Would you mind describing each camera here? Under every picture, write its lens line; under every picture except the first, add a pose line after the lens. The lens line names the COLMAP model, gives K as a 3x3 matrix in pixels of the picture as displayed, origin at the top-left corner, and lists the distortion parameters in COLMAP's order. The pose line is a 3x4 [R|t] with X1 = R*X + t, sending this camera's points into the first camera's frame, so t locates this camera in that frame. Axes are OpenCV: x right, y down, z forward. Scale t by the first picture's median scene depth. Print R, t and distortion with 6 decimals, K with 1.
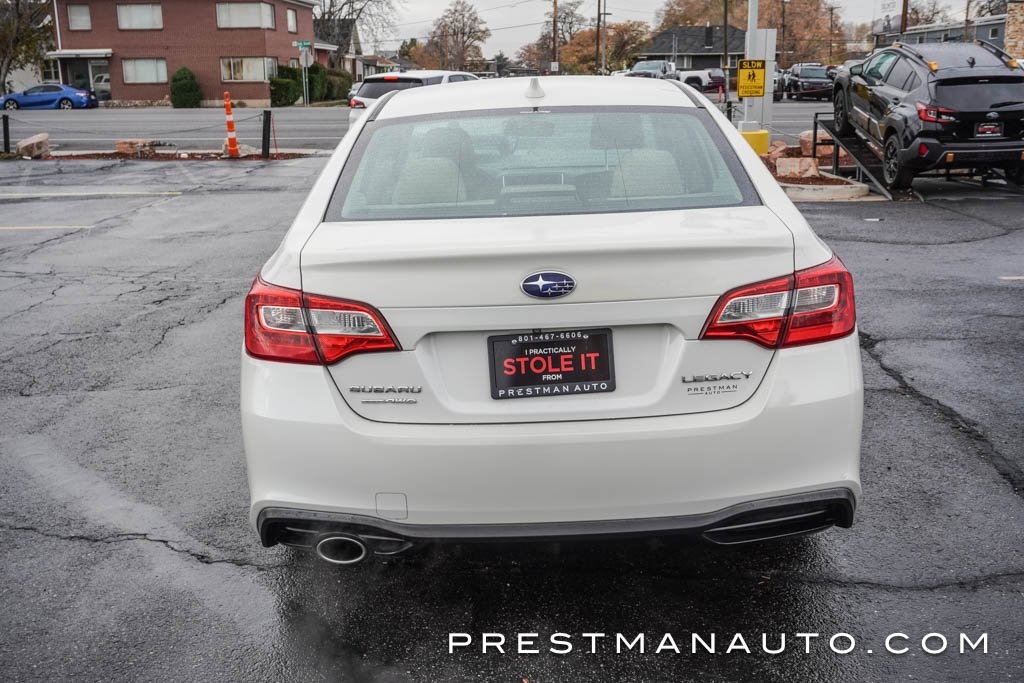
lens RADIAL K [[1080.7, 0, 512.2], [0, 1080.7, 343.6], [0, 0, 1]] dist [-0.006824, 0.000000]
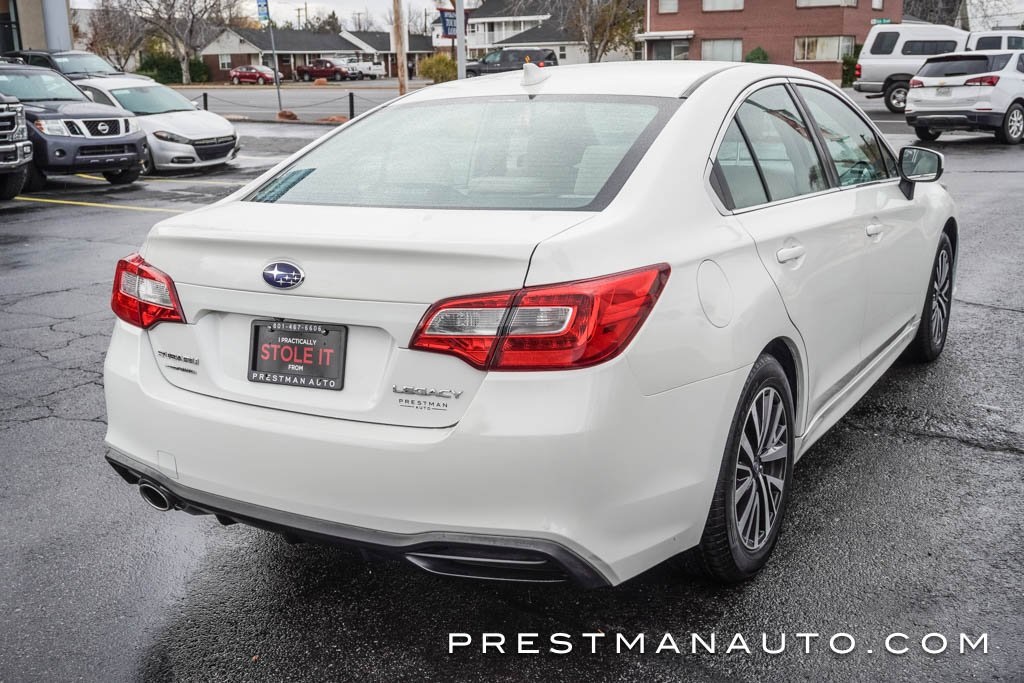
lens RADIAL K [[1080.7, 0, 507.2], [0, 1080.7, 340.7], [0, 0, 1]] dist [-0.006824, 0.000000]
pose [[0.853502, 0.124475, -0.506005, 0.709010], [-0.116538, 0.992051, 0.047470, -0.064185], [0.507891, 0.018453, 0.861224, 0.235430]]
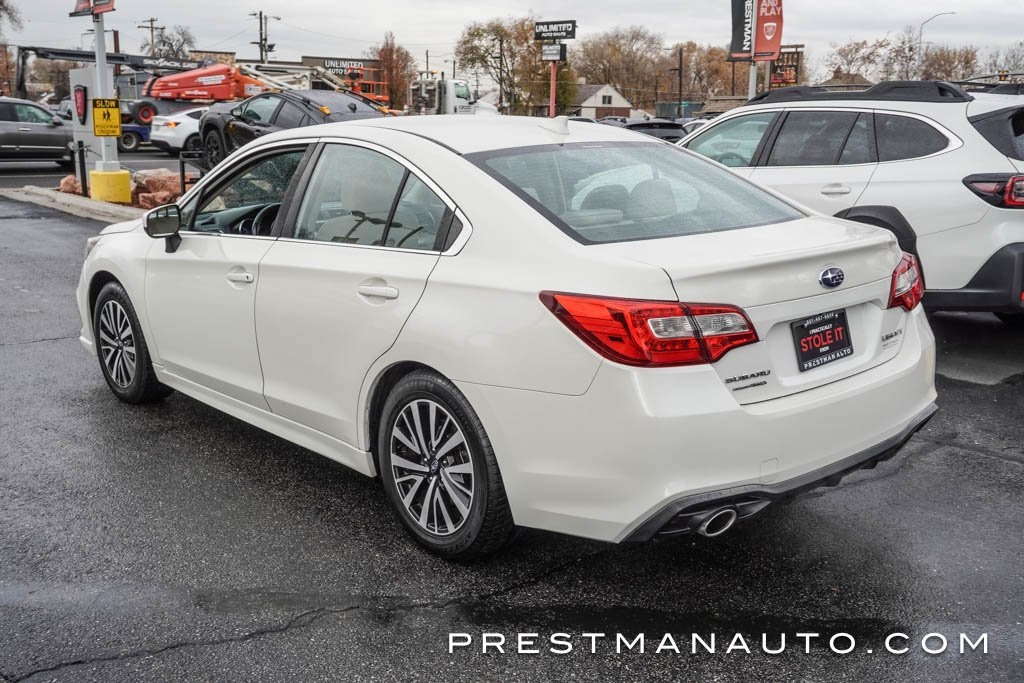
lens RADIAL K [[1080.7, 0, 511.1], [0, 1080.7, 338.0], [0, 0, 1]] dist [-0.006824, 0.000000]
pose [[0.745761, -0.112603, 0.656628, -1.089978], [0.139827, 0.990115, 0.010984, -0.048730], [-0.651375, 0.083623, 0.754134, 0.268153]]
